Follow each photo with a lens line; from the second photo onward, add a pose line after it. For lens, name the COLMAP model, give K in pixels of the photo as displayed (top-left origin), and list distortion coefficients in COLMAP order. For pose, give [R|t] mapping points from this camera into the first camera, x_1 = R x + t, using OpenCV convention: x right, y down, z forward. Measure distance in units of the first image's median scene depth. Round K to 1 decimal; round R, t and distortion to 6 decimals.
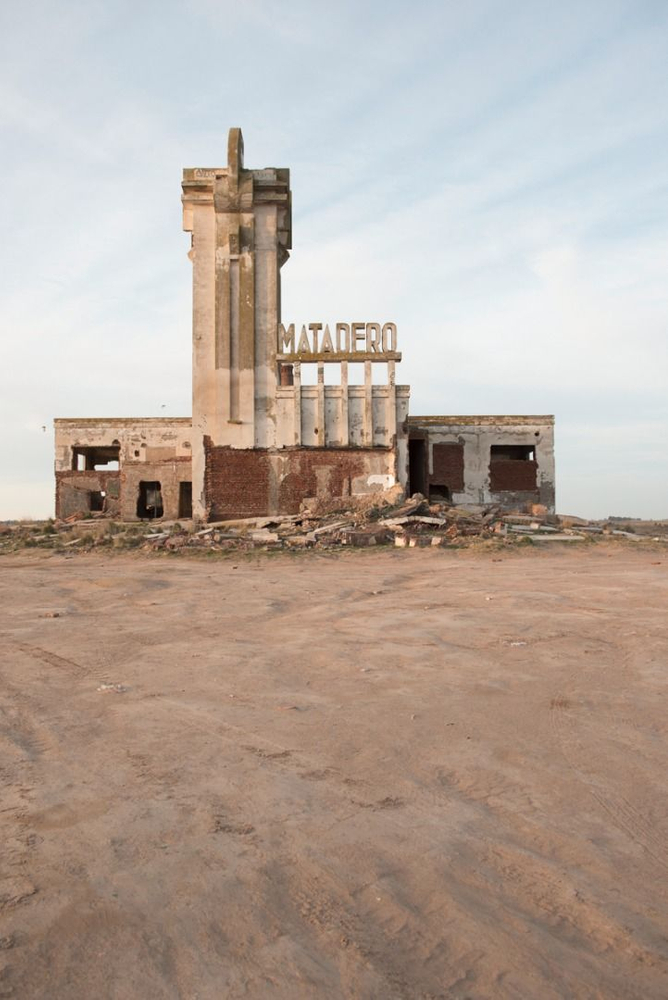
lens RADIAL K [[735.1, 0, 334.0], [0, 735.1, 500.0], [0, 0, 1]] dist [-0.039132, -0.001627]
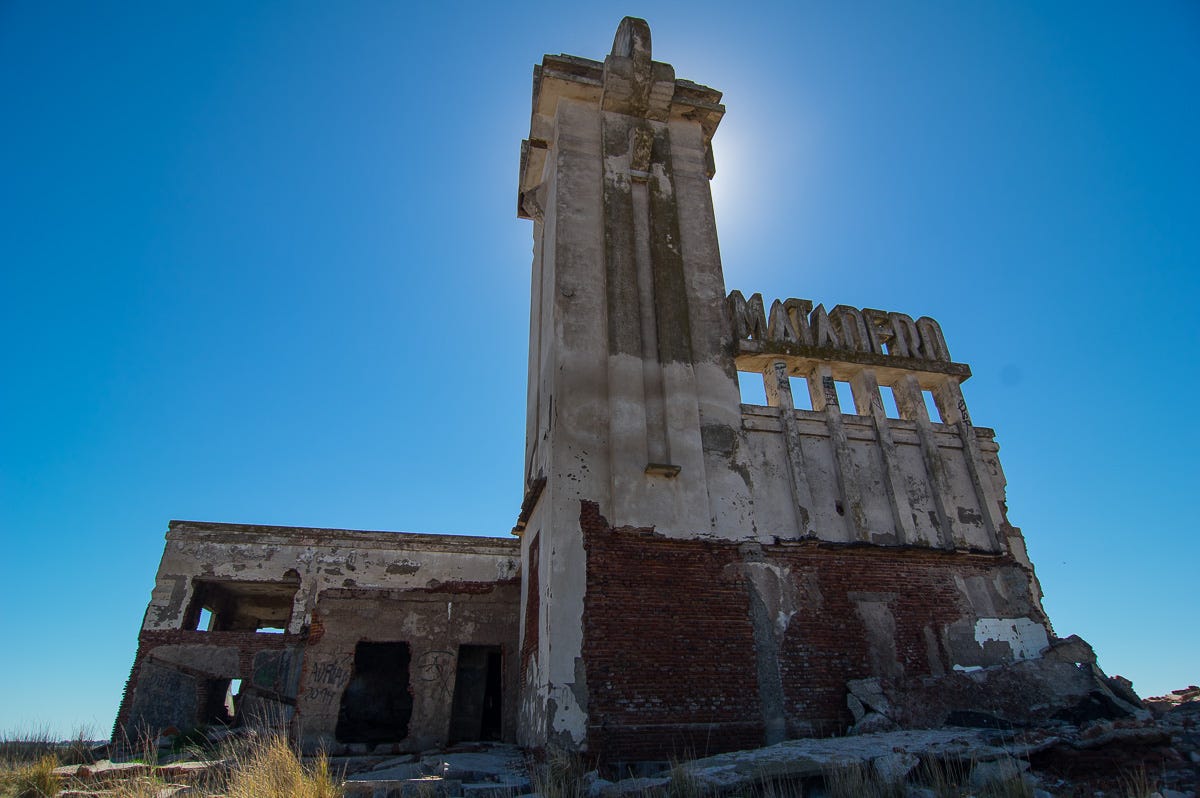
lens RADIAL K [[645.1, 0, 600.0], [0, 645.1, 399.0], [0, 0, 1]] dist [-0.020003, -0.001048]
pose [[0.981230, 0.082497, 0.174303, -0.229334], [0.004481, 0.893874, -0.448295, 0.015164], [-0.192789, 0.440662, 0.876727, 0.674303]]
